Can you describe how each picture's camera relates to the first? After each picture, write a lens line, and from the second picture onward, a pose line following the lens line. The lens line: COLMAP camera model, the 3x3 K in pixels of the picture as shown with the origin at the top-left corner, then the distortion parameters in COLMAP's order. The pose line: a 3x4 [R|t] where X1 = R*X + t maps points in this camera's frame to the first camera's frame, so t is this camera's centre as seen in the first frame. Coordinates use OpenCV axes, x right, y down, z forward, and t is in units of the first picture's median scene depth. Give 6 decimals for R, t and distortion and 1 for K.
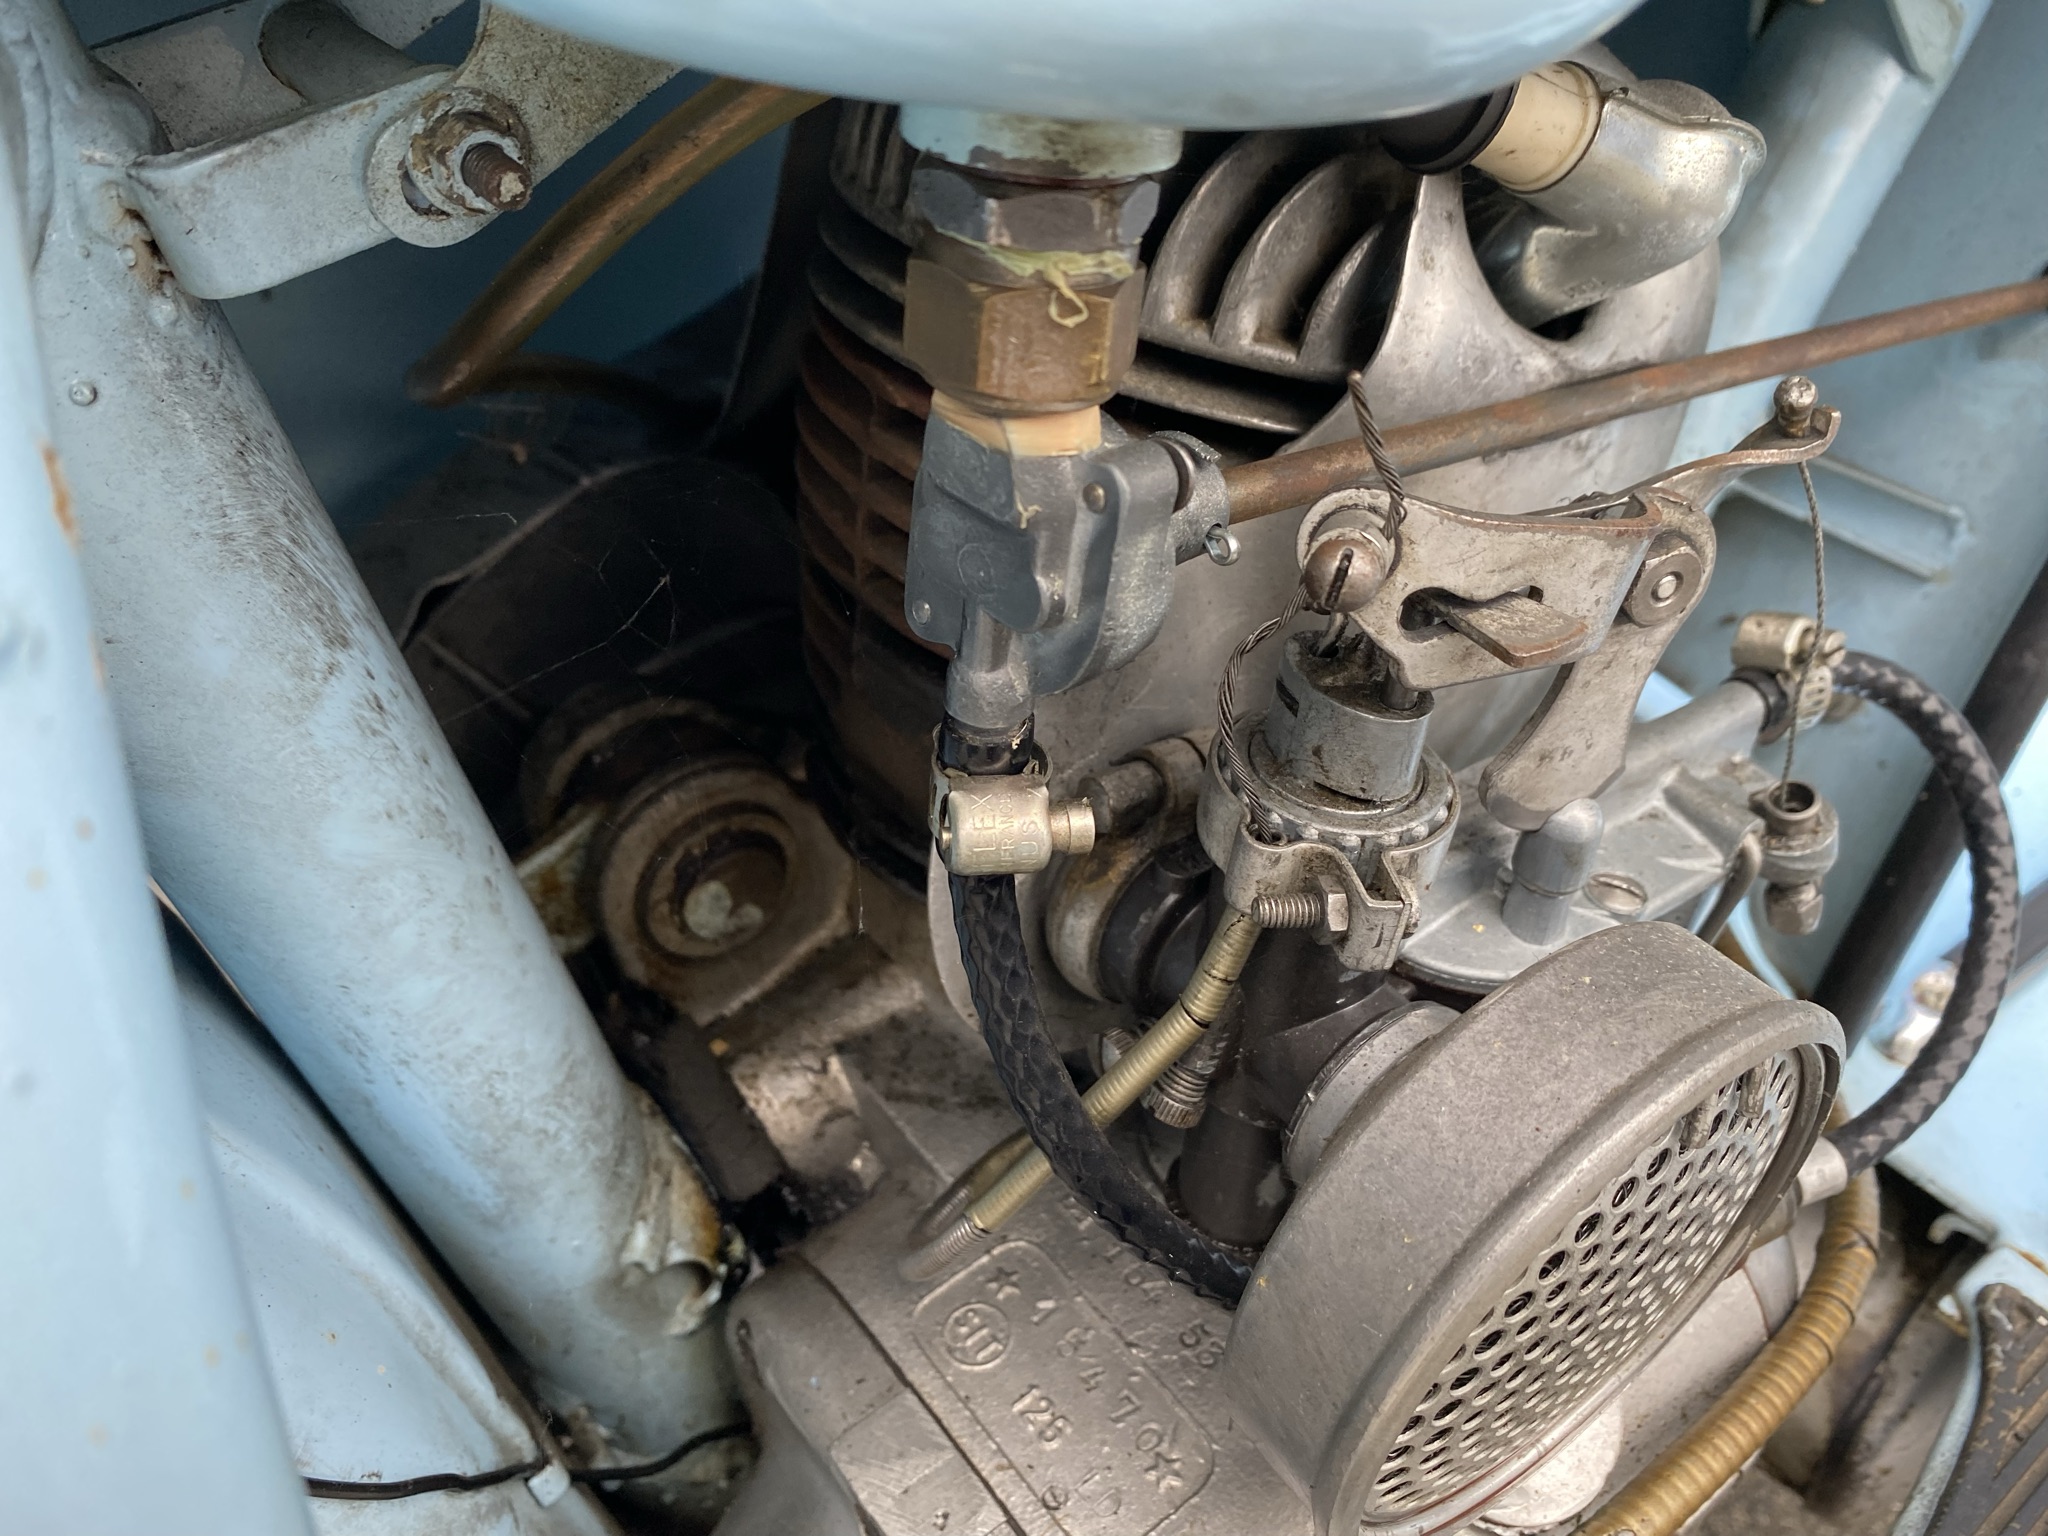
lens RADIAL K [[1574.1, 0, 1024.0], [0, 1574.1, 768.0], [0, 0, 1]] dist [0.011315, 0.004751]
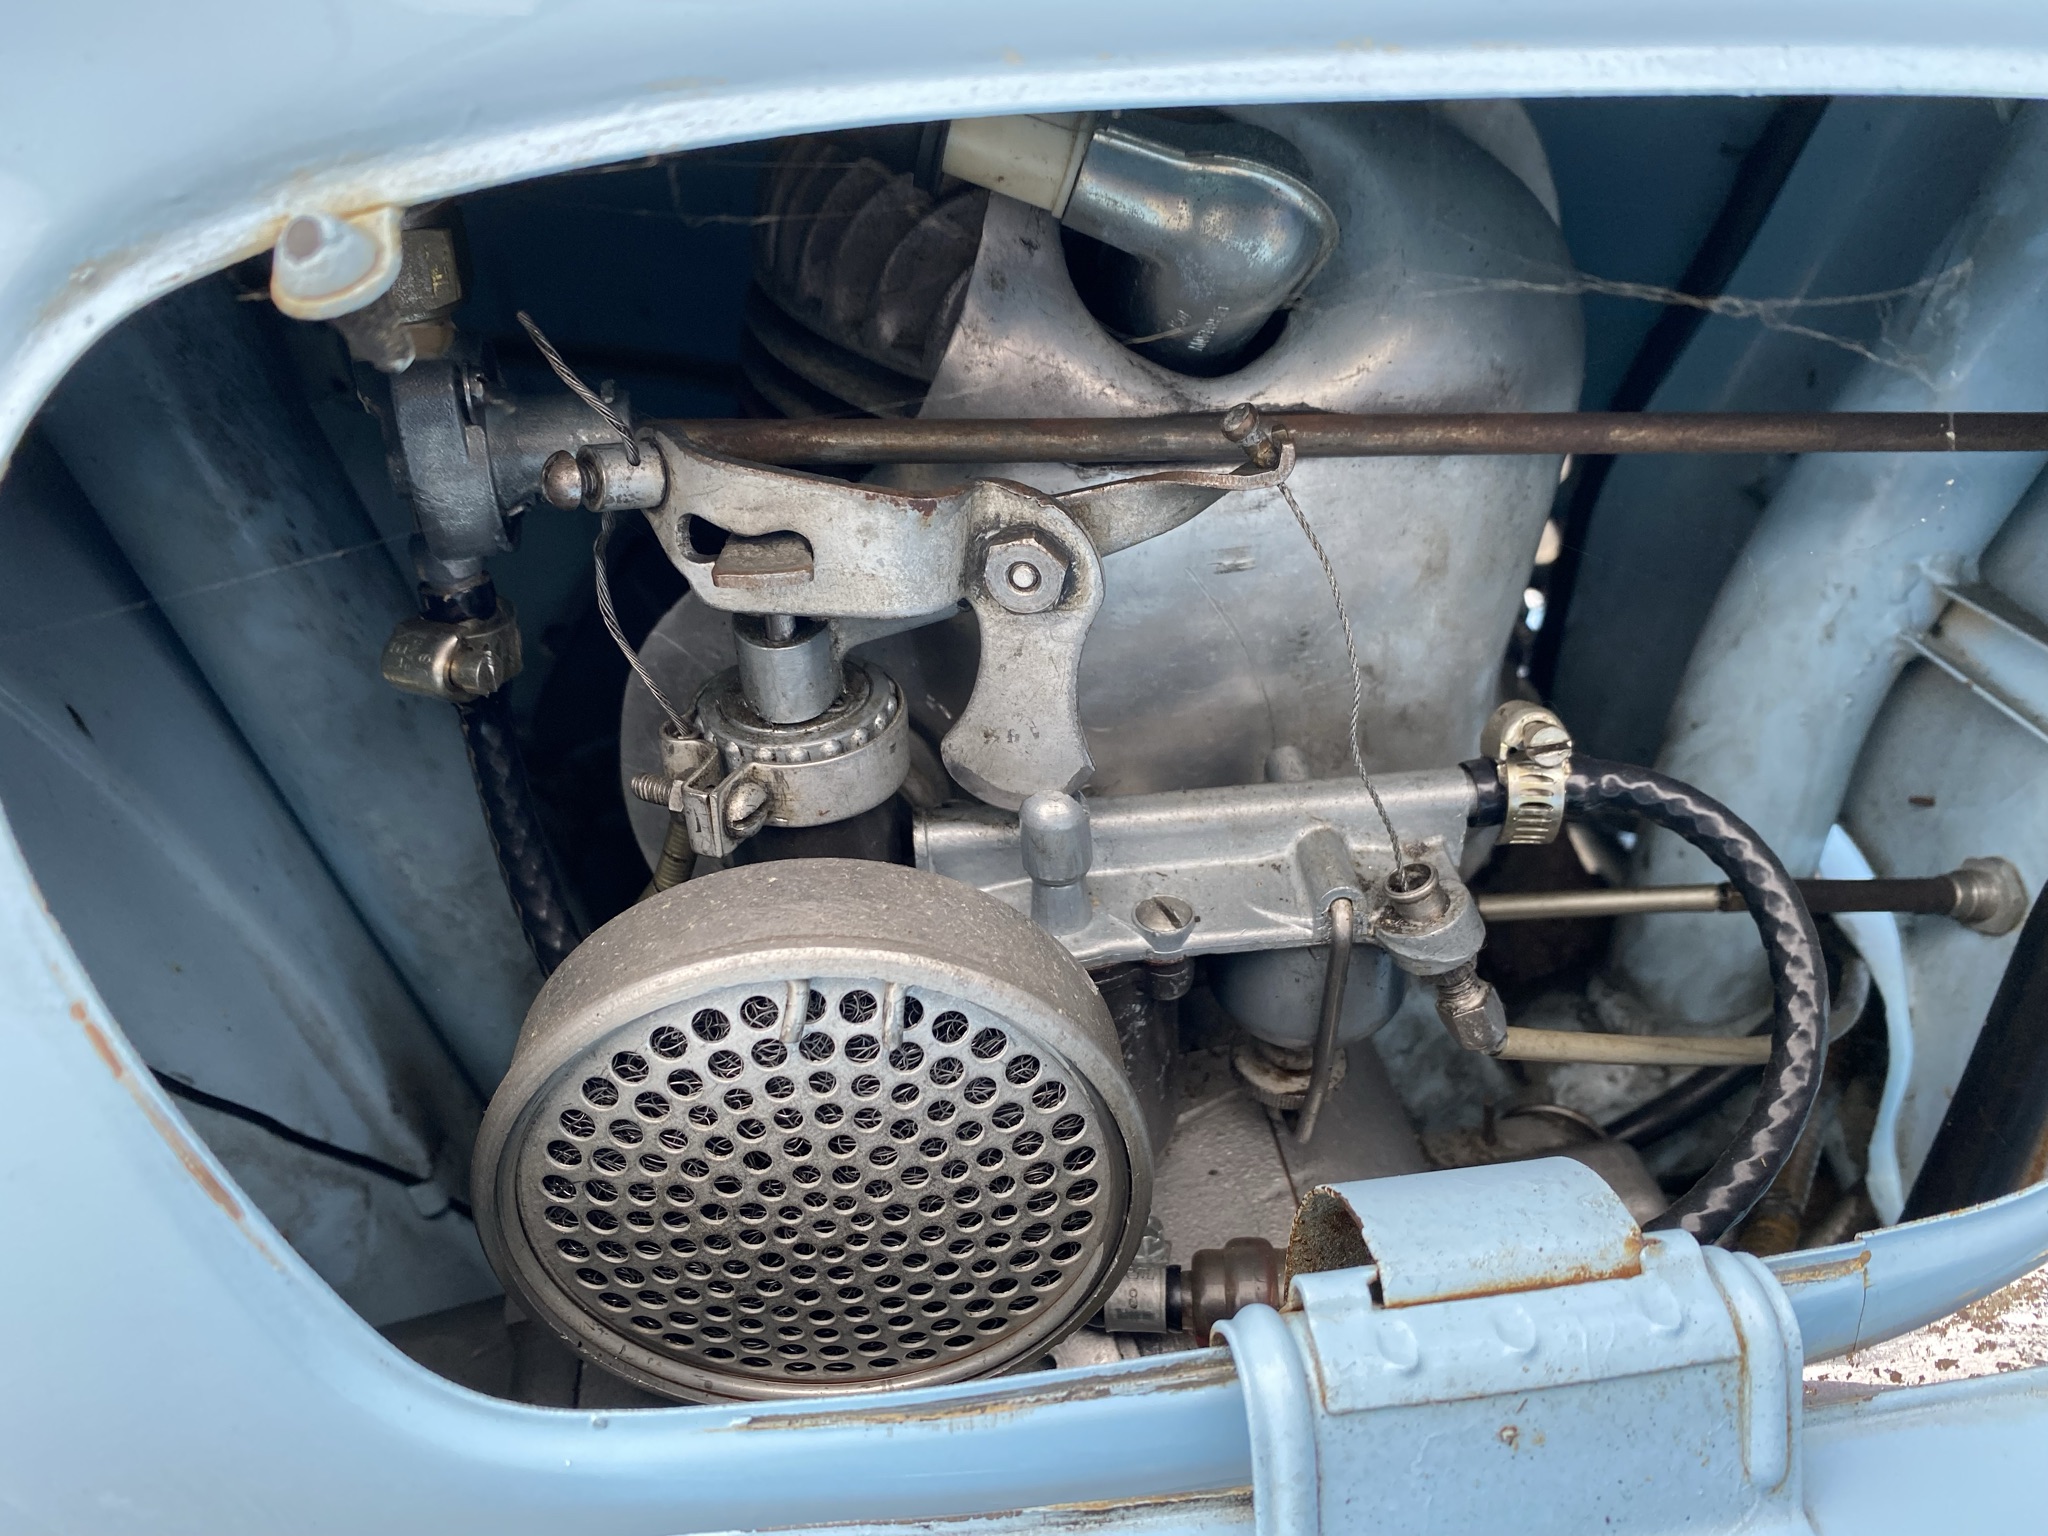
lens RADIAL K [[1574.1, 0, 1024.0], [0, 1574.1, 768.0], [0, 0, 1]] dist [0.011315, 0.004751]
pose [[0.854655, 0.193592, -0.481754, 0.798307], [-0.228234, 0.973510, -0.013695, 0.022132], [0.466341, 0.121658, 0.876199, 0.067711]]
